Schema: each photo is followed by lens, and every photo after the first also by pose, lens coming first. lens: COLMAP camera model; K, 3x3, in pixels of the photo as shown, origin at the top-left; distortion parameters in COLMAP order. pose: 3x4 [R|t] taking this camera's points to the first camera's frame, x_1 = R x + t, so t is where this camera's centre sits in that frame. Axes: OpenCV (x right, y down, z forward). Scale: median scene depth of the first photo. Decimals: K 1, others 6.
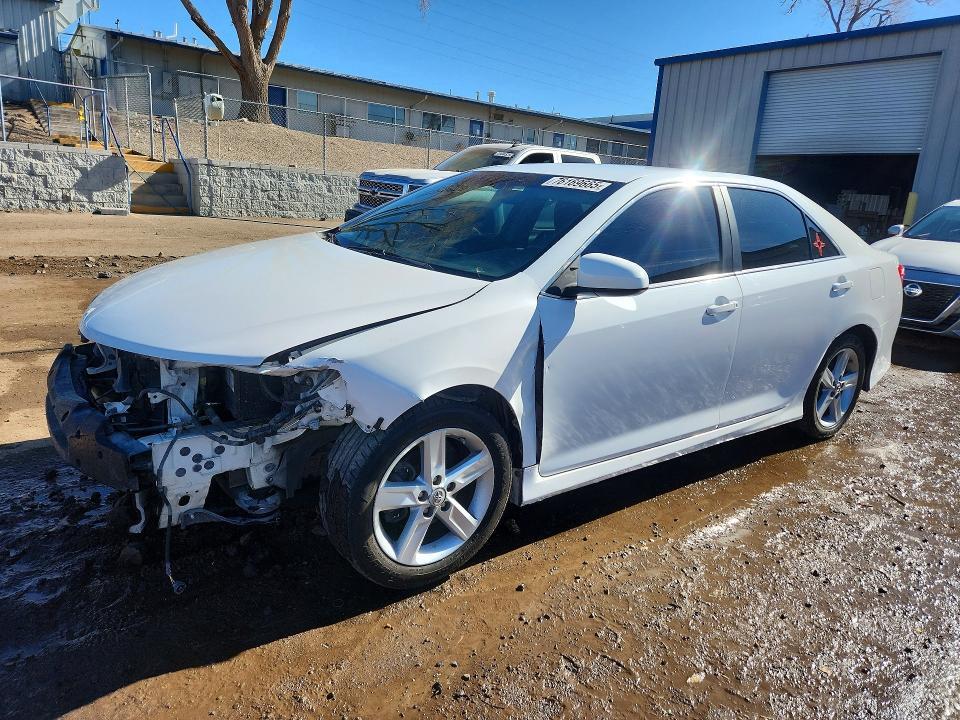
lens RADIAL K [[654.6, 0, 480.0], [0, 654.6, 360.0], [0, 0, 1]] dist [-0.001637, -0.001719]
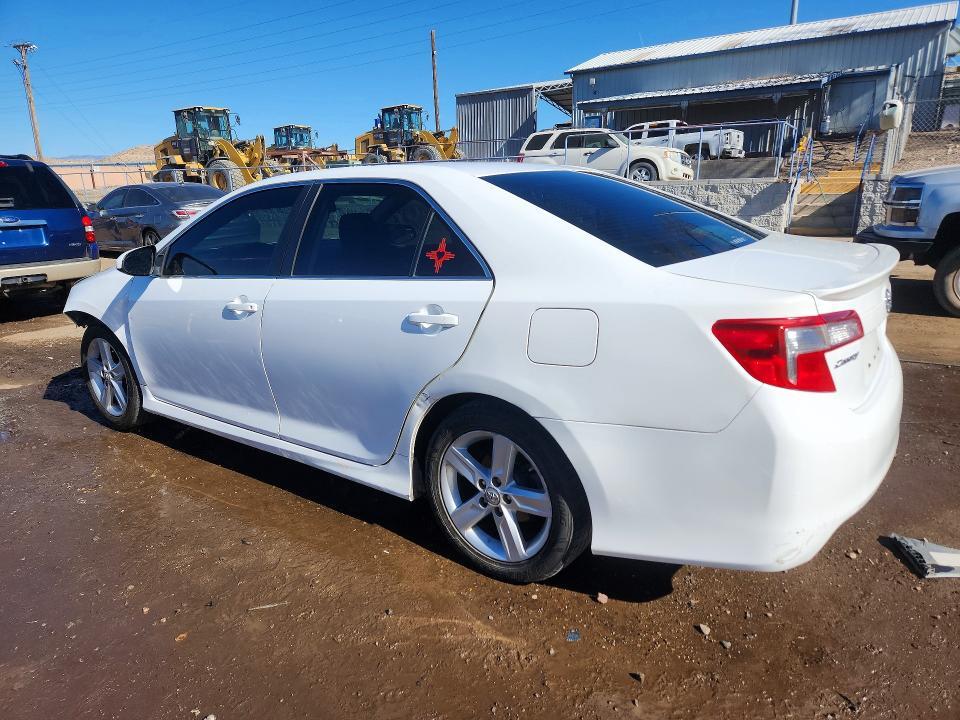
lens RADIAL K [[617.1, 0, 480.0], [0, 617.1, 360.0], [0, 0, 1]] dist [0.056928, -0.000191]
pose [[0.292634, 0.175296, -0.940020, 0.391480], [-0.207119, 0.971335, 0.116658, -0.052571], [0.933524, 0.160558, 0.320553, 0.297114]]
